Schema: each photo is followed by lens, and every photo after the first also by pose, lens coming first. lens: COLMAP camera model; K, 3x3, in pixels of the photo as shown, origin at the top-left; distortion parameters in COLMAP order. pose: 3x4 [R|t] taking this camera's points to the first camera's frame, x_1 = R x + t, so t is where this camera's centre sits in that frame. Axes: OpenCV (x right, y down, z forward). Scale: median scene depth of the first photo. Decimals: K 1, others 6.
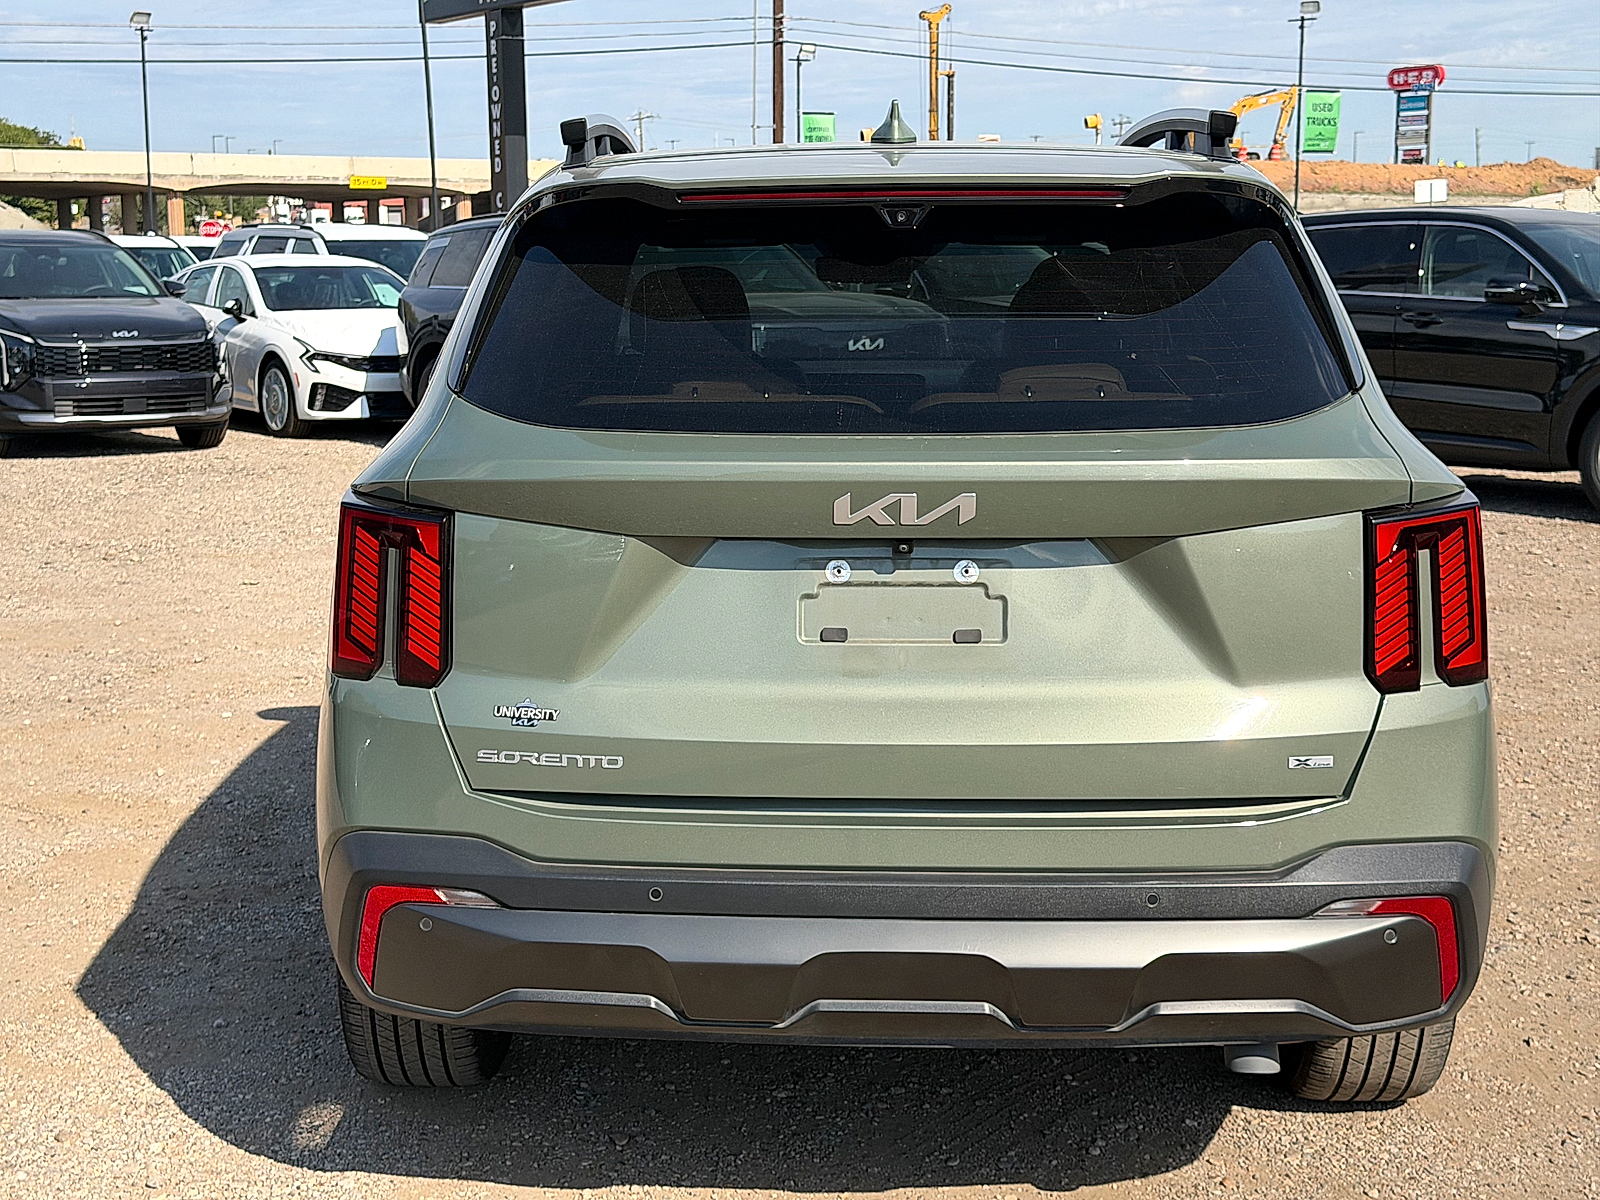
lens RADIAL K [[2504.9, 0, 800.0], [0, 2504.9, 600.0], [0, 0, 1]] dist [0.281191, -0.074294]
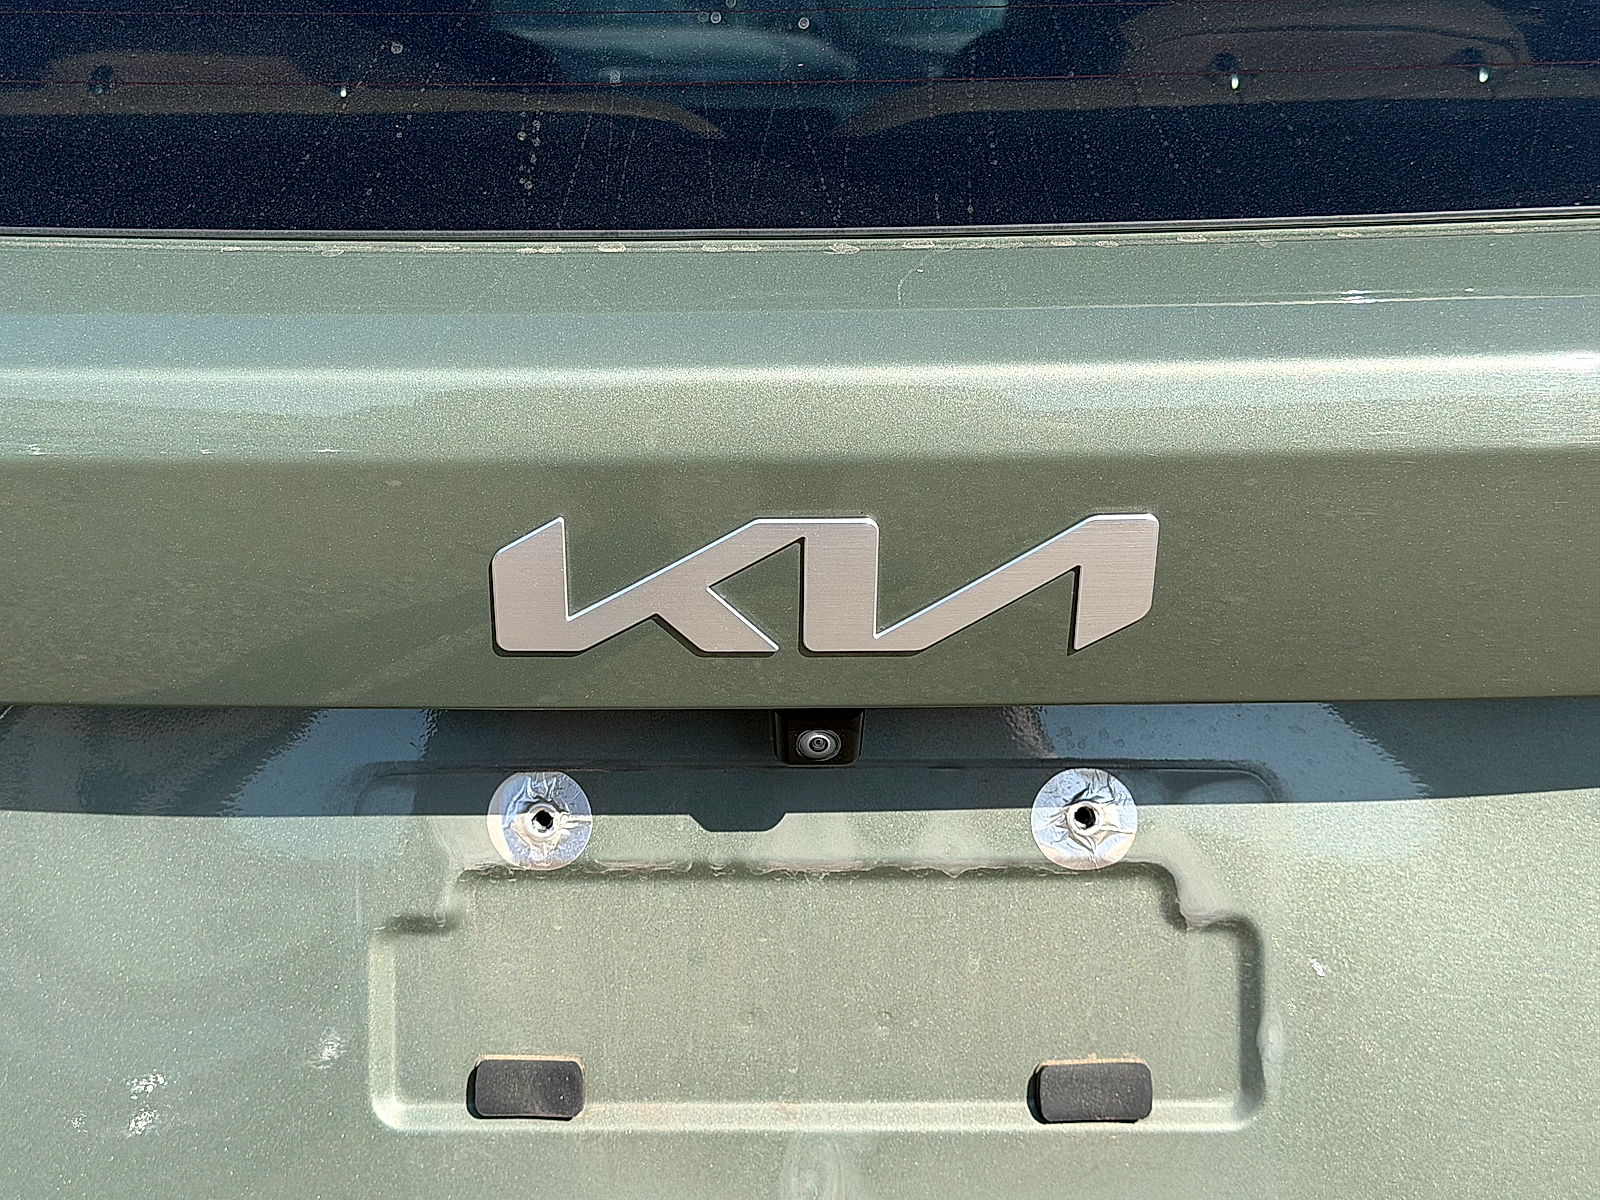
lens RADIAL K [[2504.9, 0, 800.0], [0, 2504.9, 600.0], [0, 0, 1]] dist [0.281191, -0.074294]
pose [[0.999086, -0.013110, 0.040690, 0.030323], [0.009590, 0.996289, 0.085531, -0.052109], [-0.041660, -0.085063, 0.995504, 0.767669]]
